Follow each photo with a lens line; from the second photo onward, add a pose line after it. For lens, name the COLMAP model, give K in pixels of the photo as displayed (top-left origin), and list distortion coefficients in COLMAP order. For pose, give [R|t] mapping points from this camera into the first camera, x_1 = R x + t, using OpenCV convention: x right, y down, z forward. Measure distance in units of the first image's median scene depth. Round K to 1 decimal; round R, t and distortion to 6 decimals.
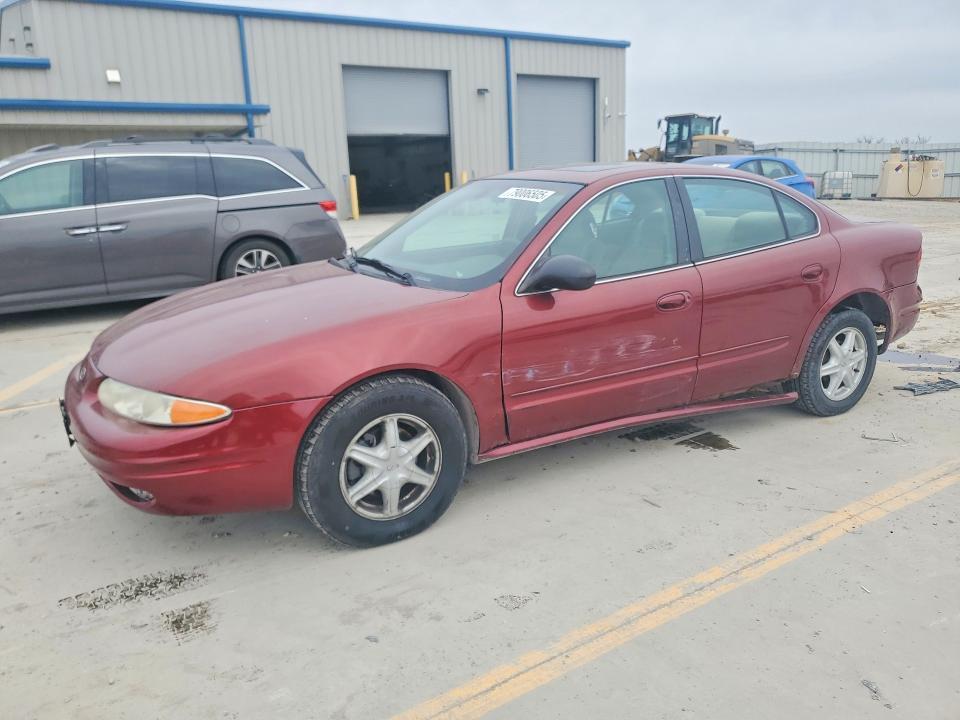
lens RADIAL K [[758.2, 0, 479.6], [0, 758.2, 362.2], [0, 0, 1]] dist [-0.006696, 0.015277]
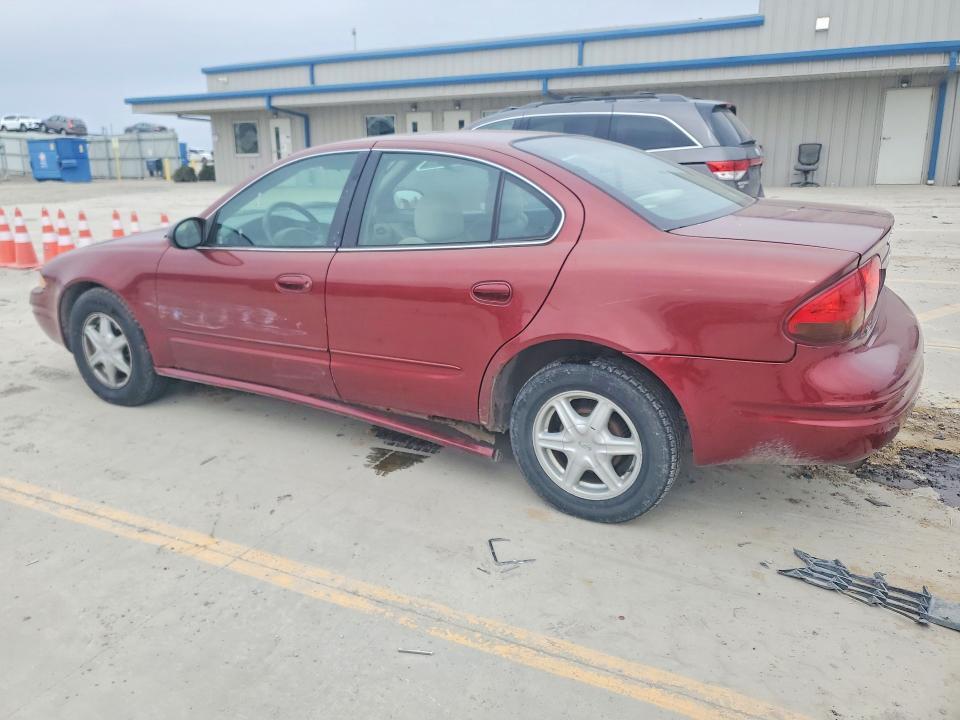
lens RADIAL K [[758.2, 0, 474.5], [0, 758.2, 354.5], [0, 0, 1]] dist [-0.006696, 0.015277]
pose [[0.483737, 0.253005, -0.837847, 1.164056], [-0.204312, 0.963500, 0.172987, -0.200896], [0.851032, 0.087501, 0.517773, 0.694931]]
